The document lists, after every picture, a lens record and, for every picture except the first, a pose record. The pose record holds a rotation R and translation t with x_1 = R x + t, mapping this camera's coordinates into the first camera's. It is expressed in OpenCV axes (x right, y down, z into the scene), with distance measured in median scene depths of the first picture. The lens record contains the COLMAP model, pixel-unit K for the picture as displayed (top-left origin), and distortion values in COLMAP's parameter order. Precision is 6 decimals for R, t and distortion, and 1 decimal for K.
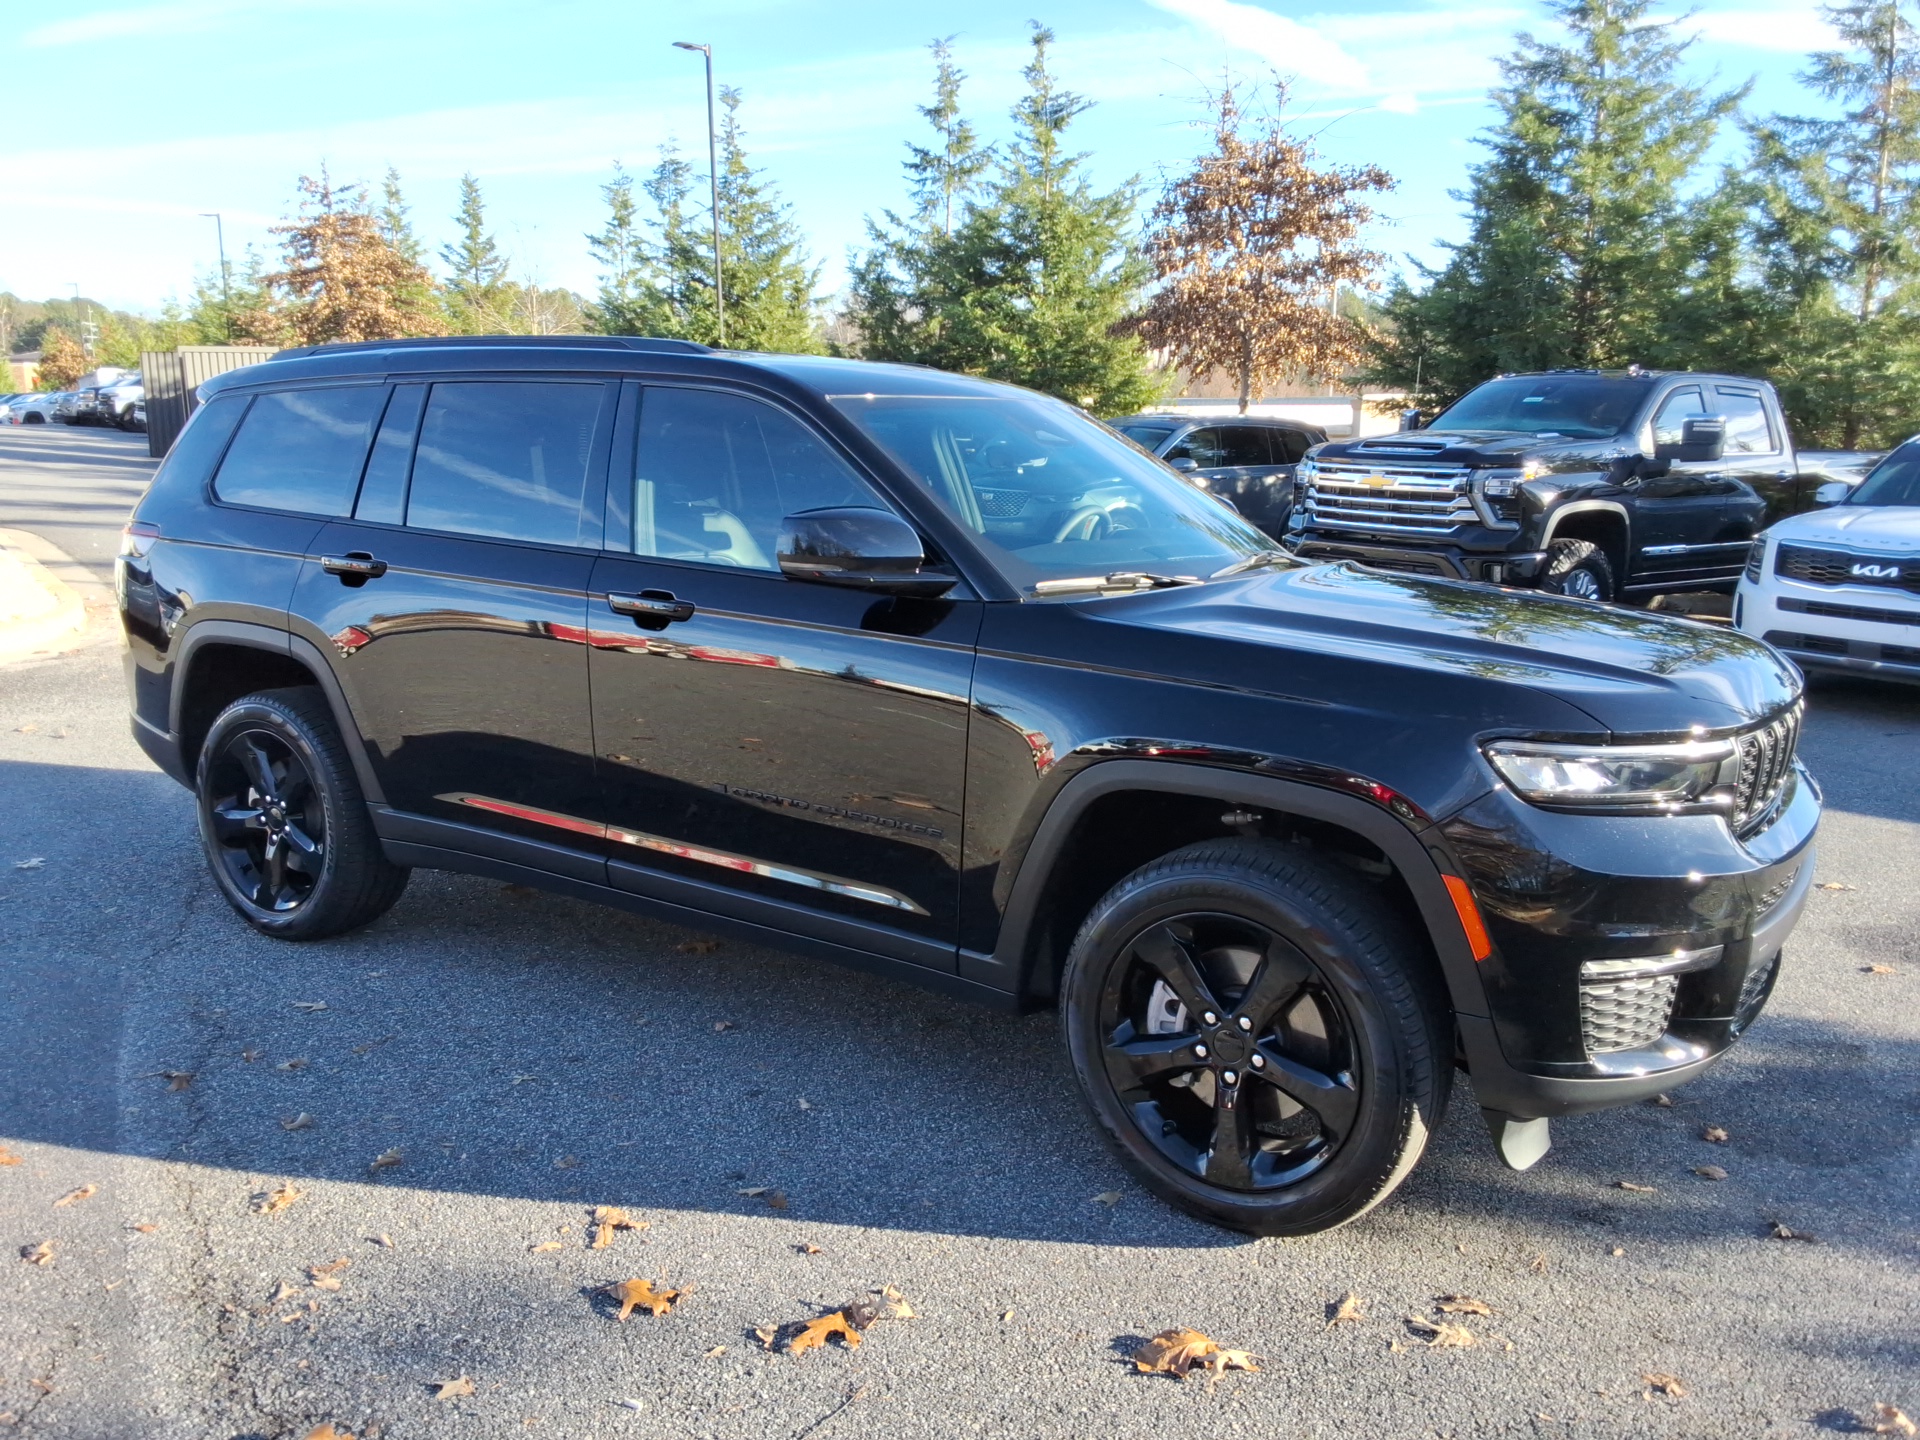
lens RADIAL K [[1543.3, 0, 976.8], [0, 1543.3, 699.3], [0, 0, 1]] dist [0.140766, -0.235870]
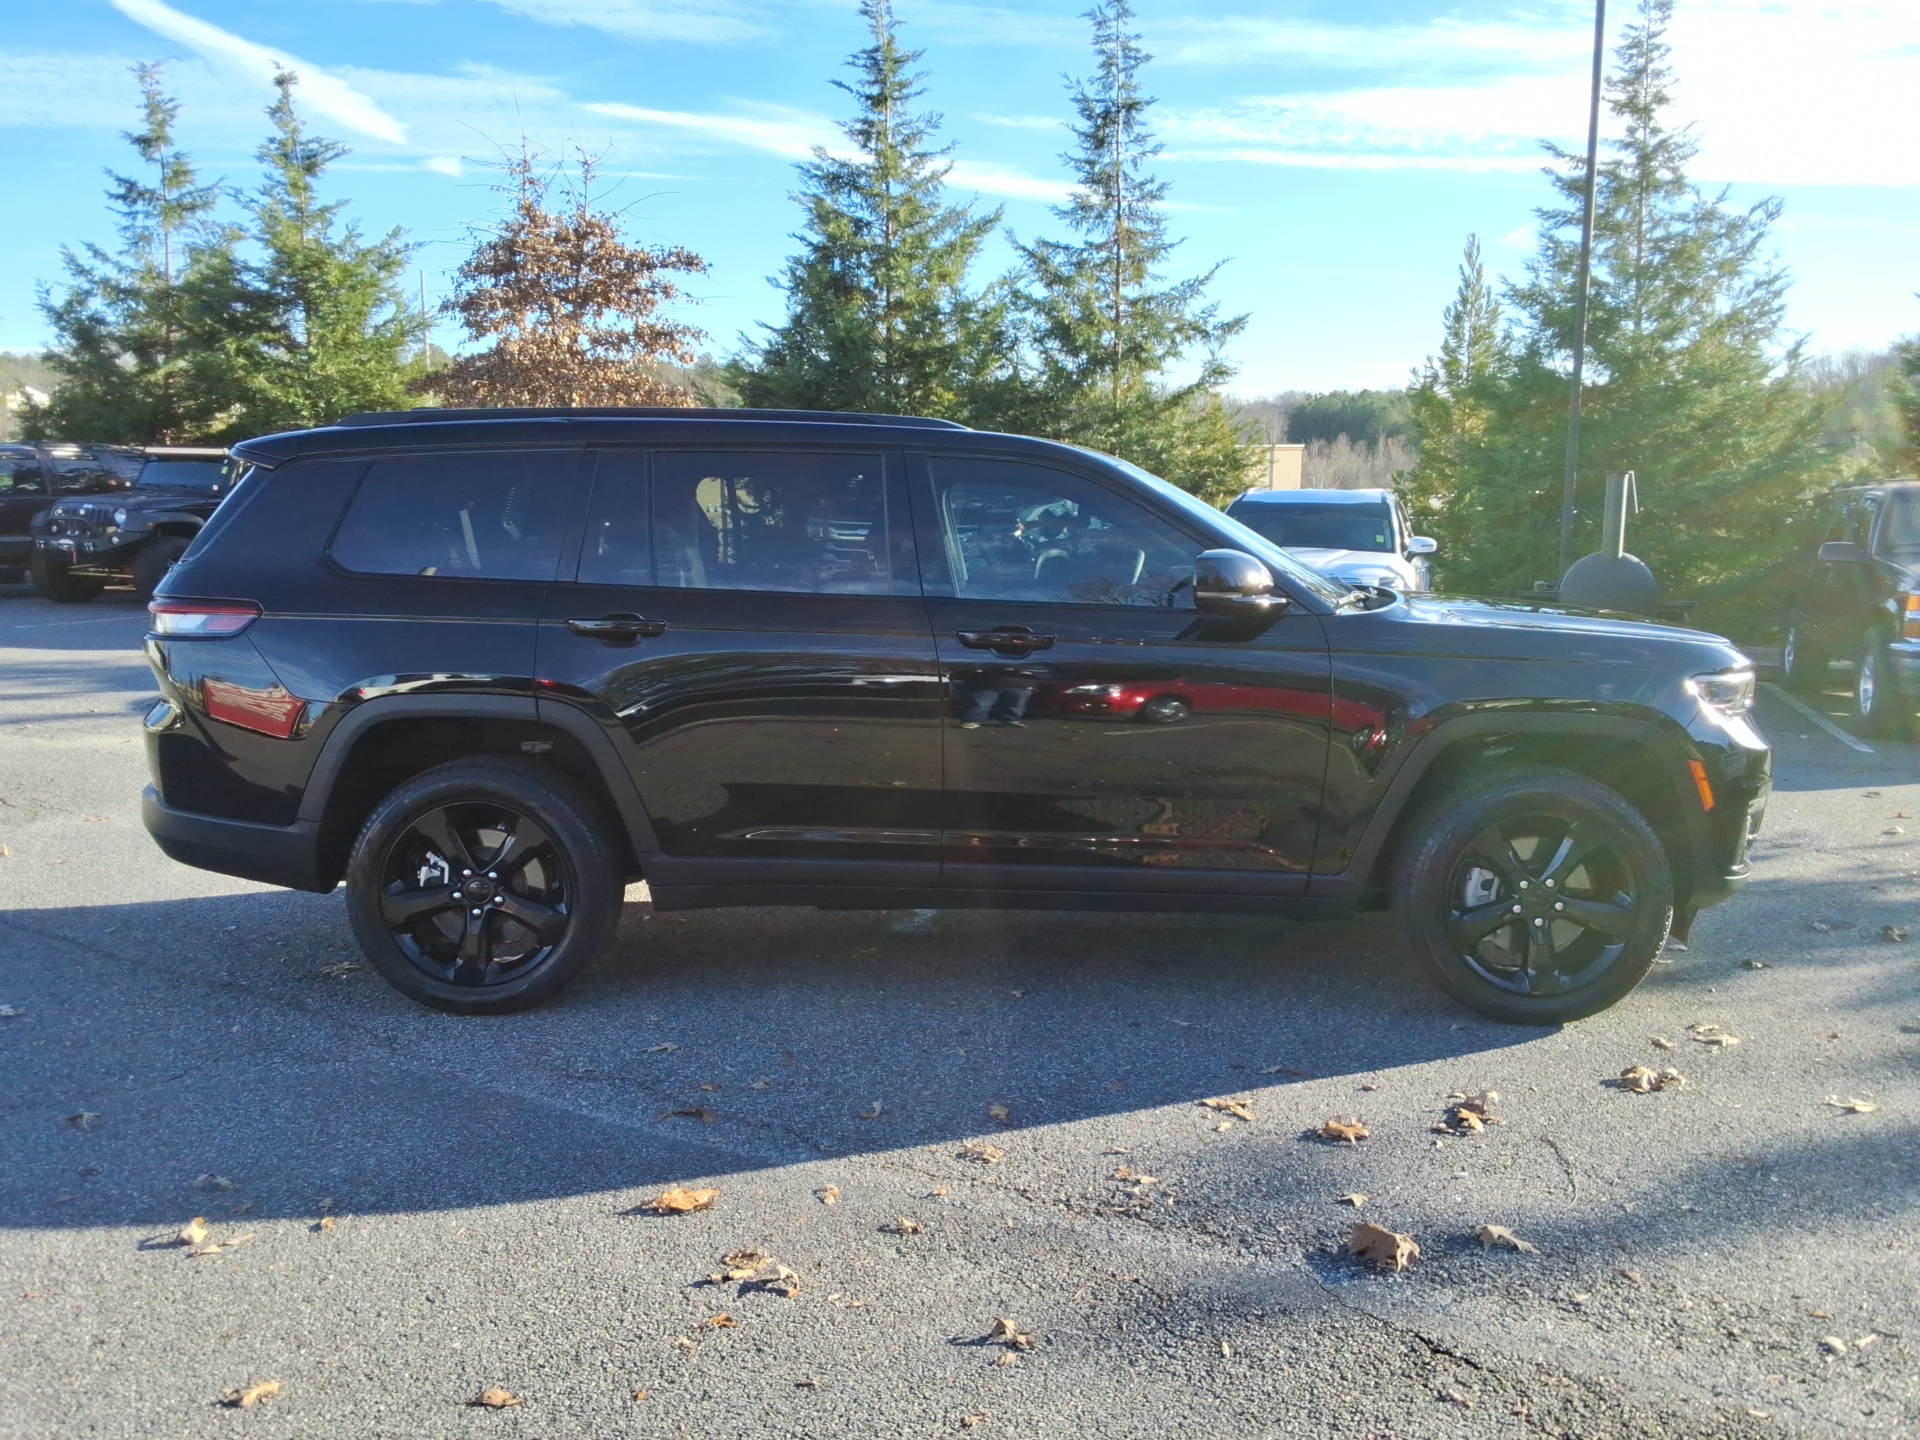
lens RADIAL K [[1543.3, 0, 976.8], [0, 1543.3, 699.3], [0, 0, 1]] dist [0.140766, -0.235870]
pose [[0.840235, -0.077415, 0.536667, -0.148985], [0.097544, 0.995189, -0.009163, -0.000872], [-0.533376, 0.060048, 0.843744, 0.001983]]
